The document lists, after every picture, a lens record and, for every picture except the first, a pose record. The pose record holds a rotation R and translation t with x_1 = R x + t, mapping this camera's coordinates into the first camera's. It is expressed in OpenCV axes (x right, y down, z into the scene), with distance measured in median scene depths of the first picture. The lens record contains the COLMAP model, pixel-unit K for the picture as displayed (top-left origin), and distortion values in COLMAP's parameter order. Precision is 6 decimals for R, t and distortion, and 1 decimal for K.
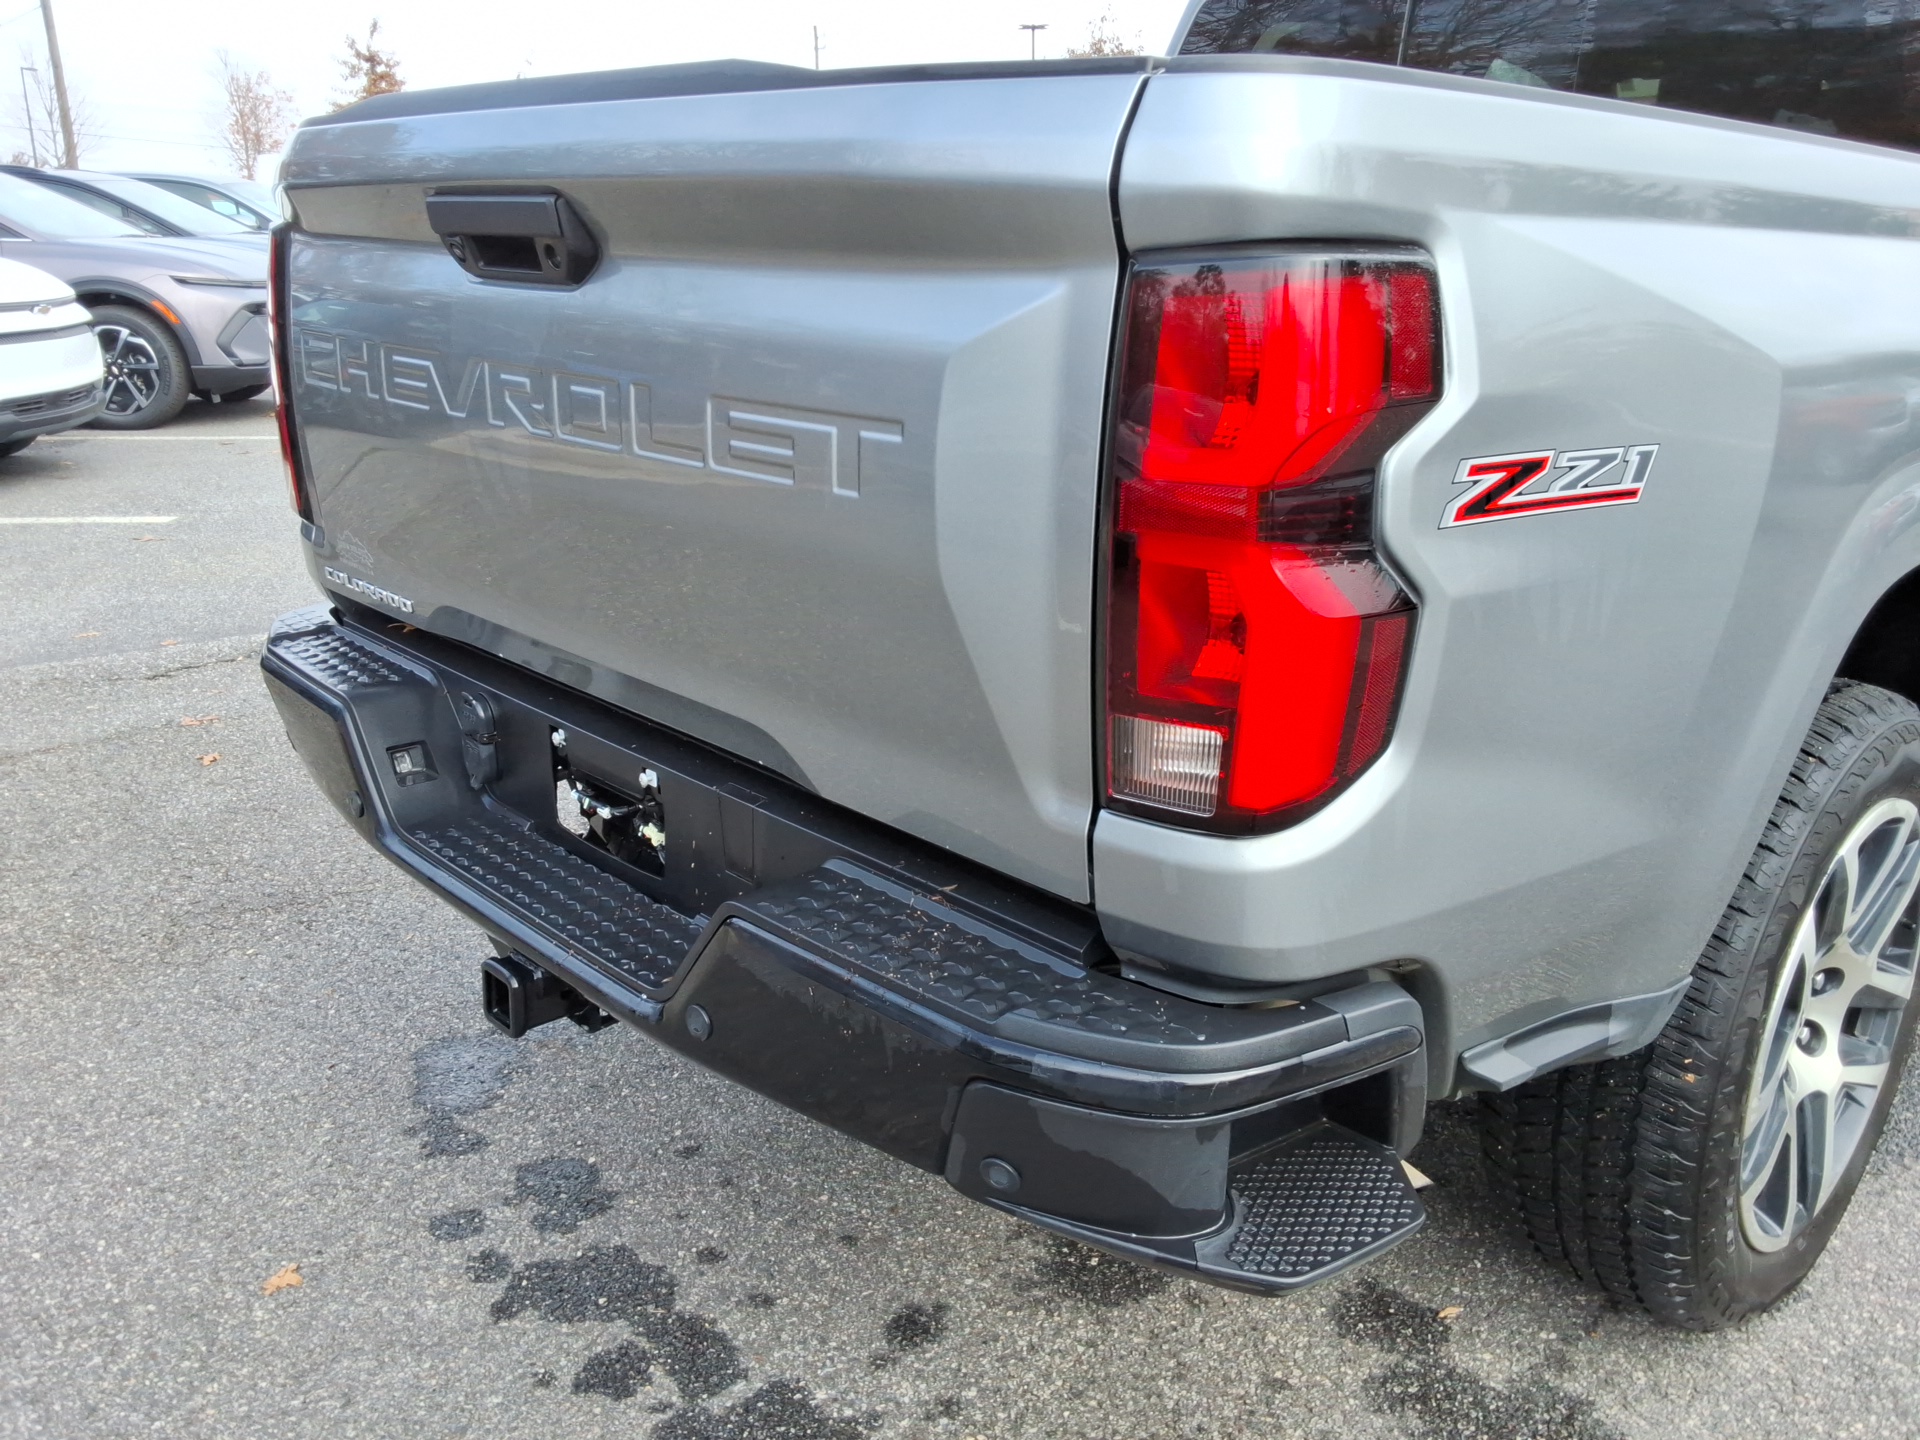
lens RADIAL K [[1528.2, 0, 965.0], [0, 1528.2, 713.9], [0, 0, 1]] dist [0.154905, -0.290298]
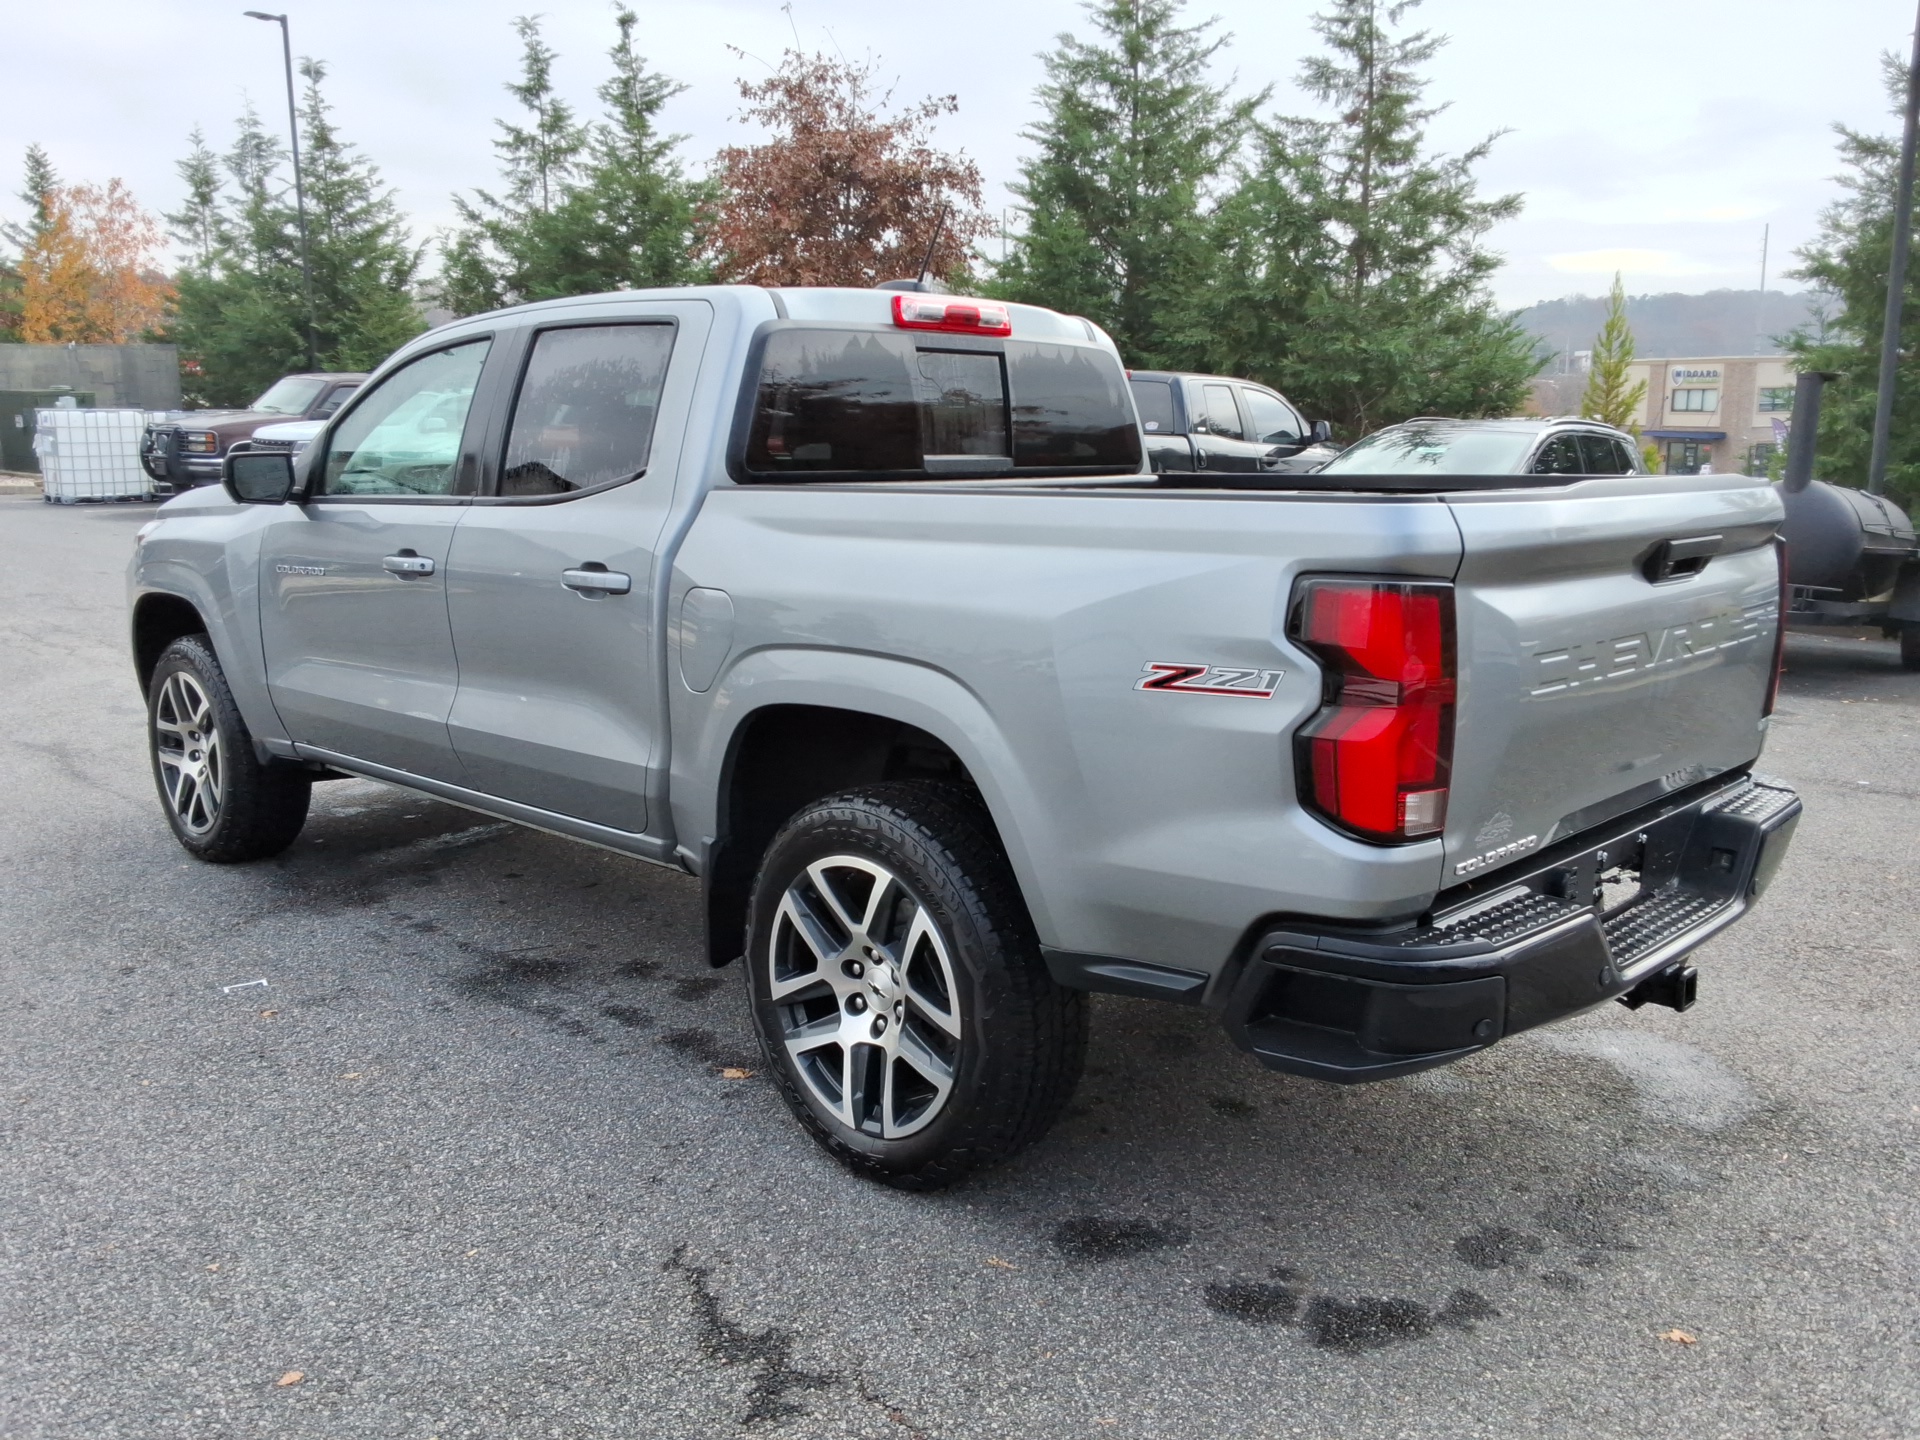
lens RADIAL K [[1535.1, 0, 987.8], [0, 1535.1, 708.6], [0, 0, 1]] dist [0.119988, -0.199707]
pose [[-0.061622, -0.186627, 0.980496, -1.683501], [0.285966, 0.937878, 0.196487, -0.593654], [-0.956256, 0.292497, -0.004425, 1.485504]]
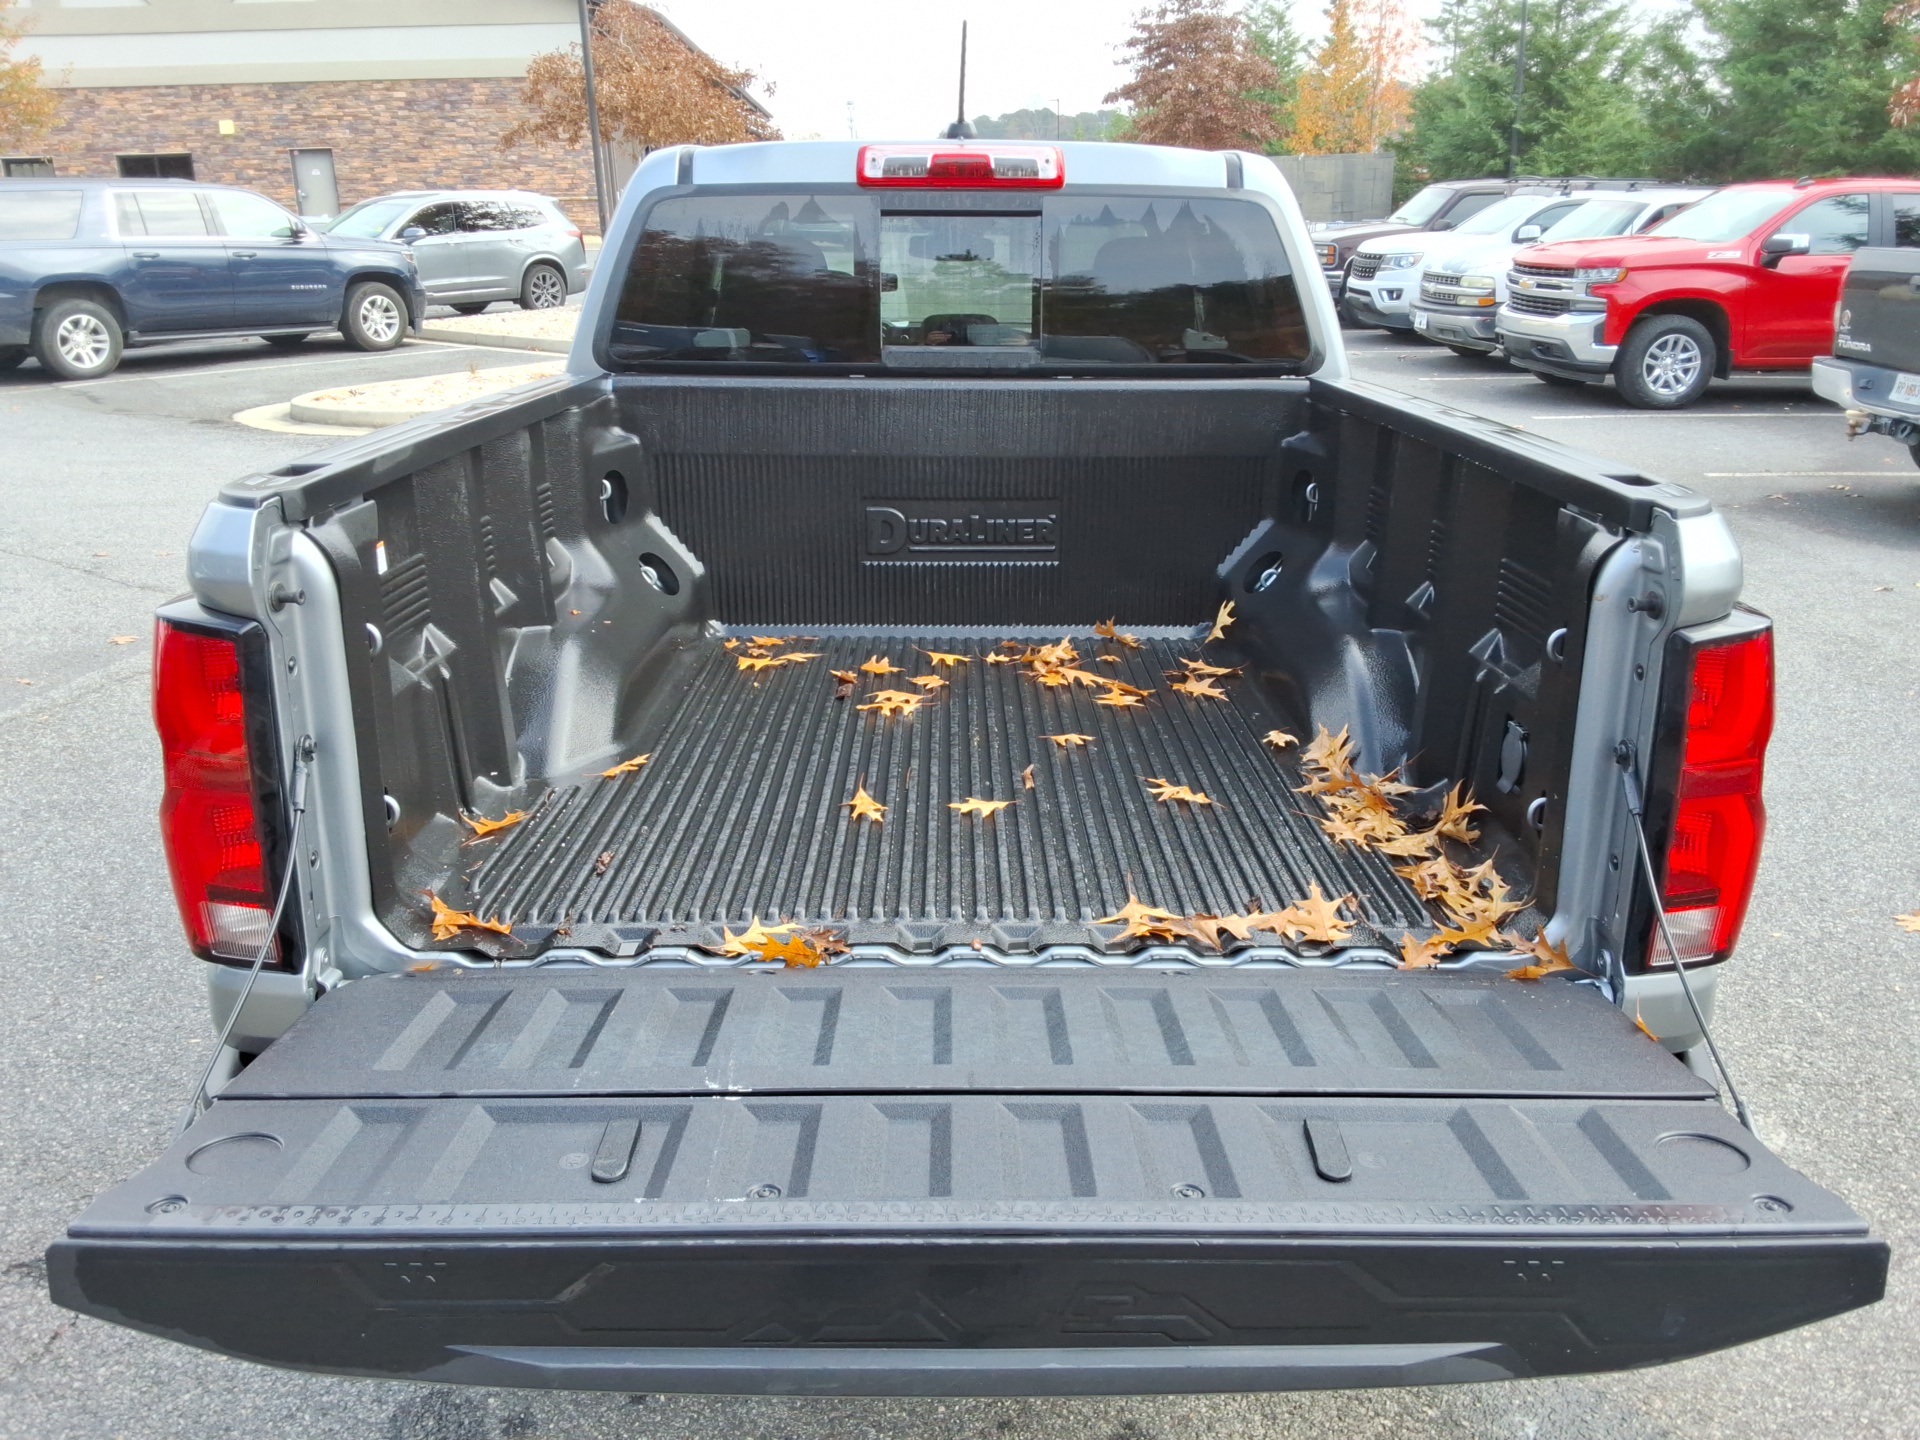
lens RADIAL K [[1555.3, 0, 971.5], [0, 1555.3, 697.6], [0, 0, 1]] dist [0.071396, -0.114231]
pose [[0.674285, -0.222726, 0.704083, -0.826631], [0.219599, 0.970777, 0.096786, -0.299494], [-0.705065, 0.089355, 0.703491, 0.217508]]
